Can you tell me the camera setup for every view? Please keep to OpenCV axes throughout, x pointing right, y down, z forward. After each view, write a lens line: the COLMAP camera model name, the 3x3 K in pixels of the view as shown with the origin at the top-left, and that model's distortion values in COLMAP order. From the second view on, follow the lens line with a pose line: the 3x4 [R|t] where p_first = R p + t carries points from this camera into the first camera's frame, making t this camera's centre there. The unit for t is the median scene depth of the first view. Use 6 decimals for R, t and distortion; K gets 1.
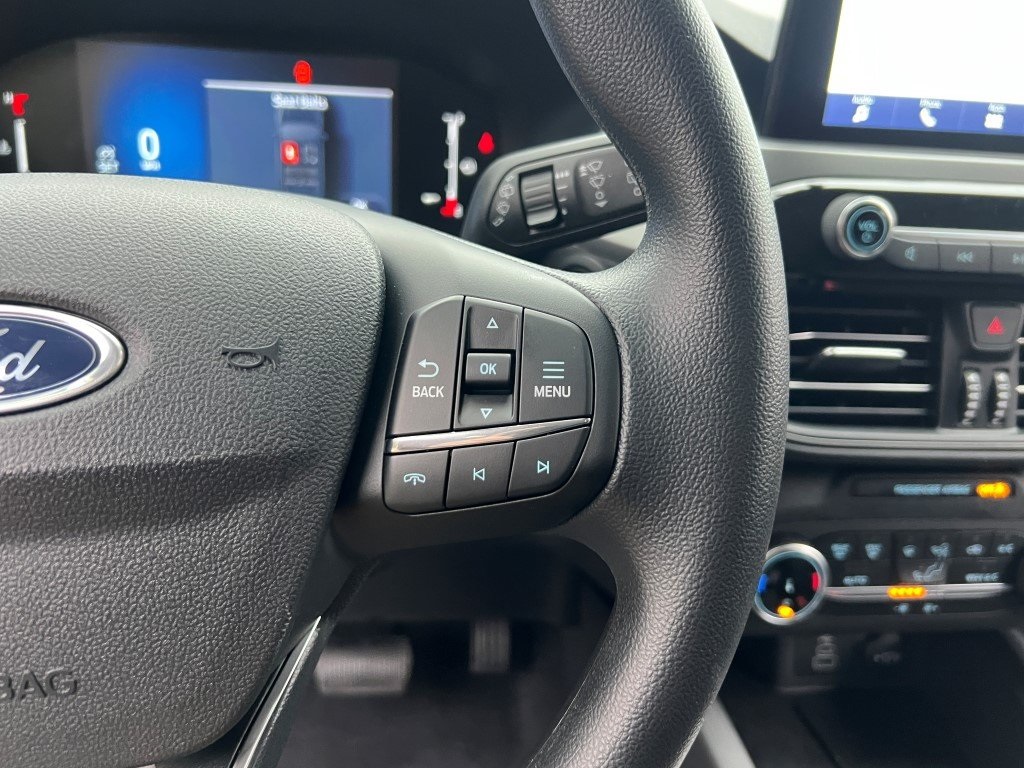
lens RADIAL K [[836.4, 0, 517.5], [0, 836.4, 388.4], [0, 0, 1]] dist [0.002652, -0.008612]
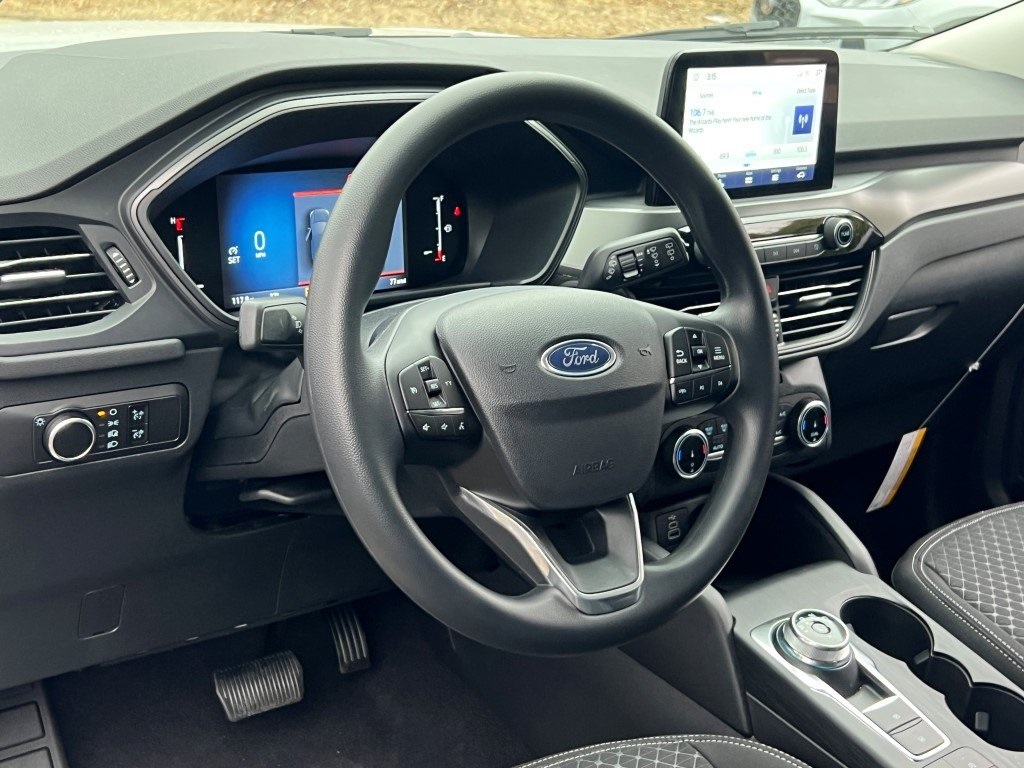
lens RADIAL K [[1377.4, 0, 514.4], [0, 1377.4, 387.7], [0, 0, 1]] dist [0.100509, 0.000000]
pose [[0.864039, -0.169270, 0.474114, -1.425807], [0.176508, 0.983854, 0.029585, -0.050448], [-0.471467, 0.058122, 0.879966, -1.442053]]
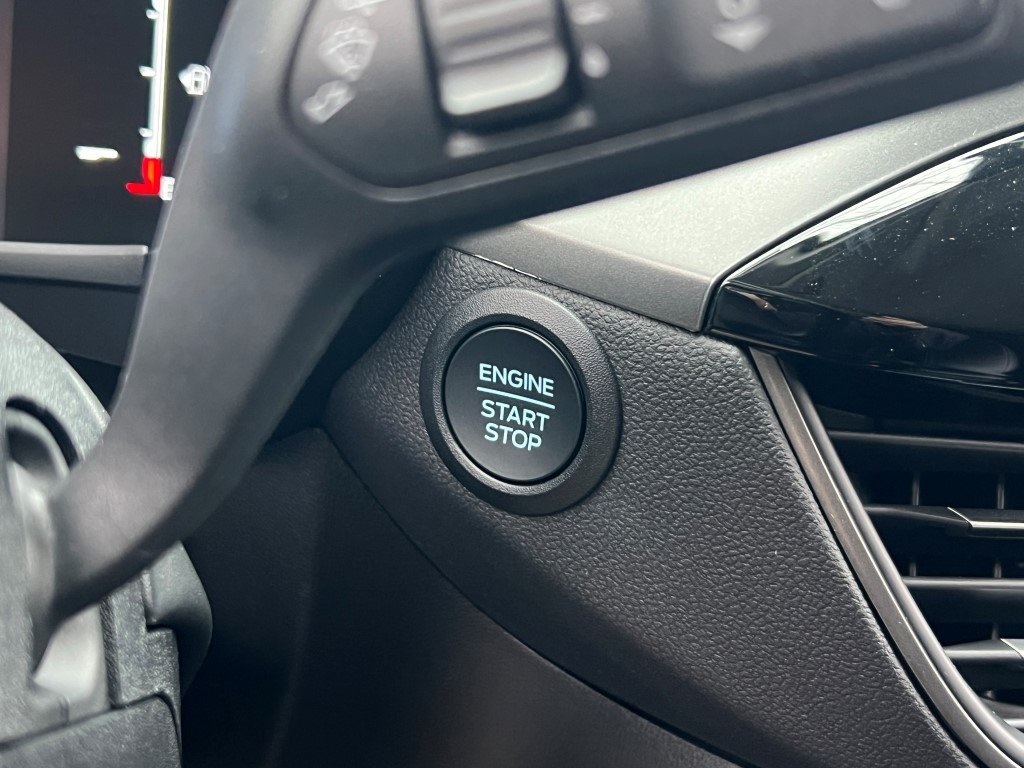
lens RADIAL K [[1377.4, 0, 513.7], [0, 1377.4, 385.4], [0, 0, 1]] dist [0.100509, 0.000000]
pose [[0.984251, 0.019927, 0.175652, -0.029338], [0.003070, 0.991550, -0.129689, -0.040201], [-0.176752, 0.128186, 0.975872, 0.421571]]
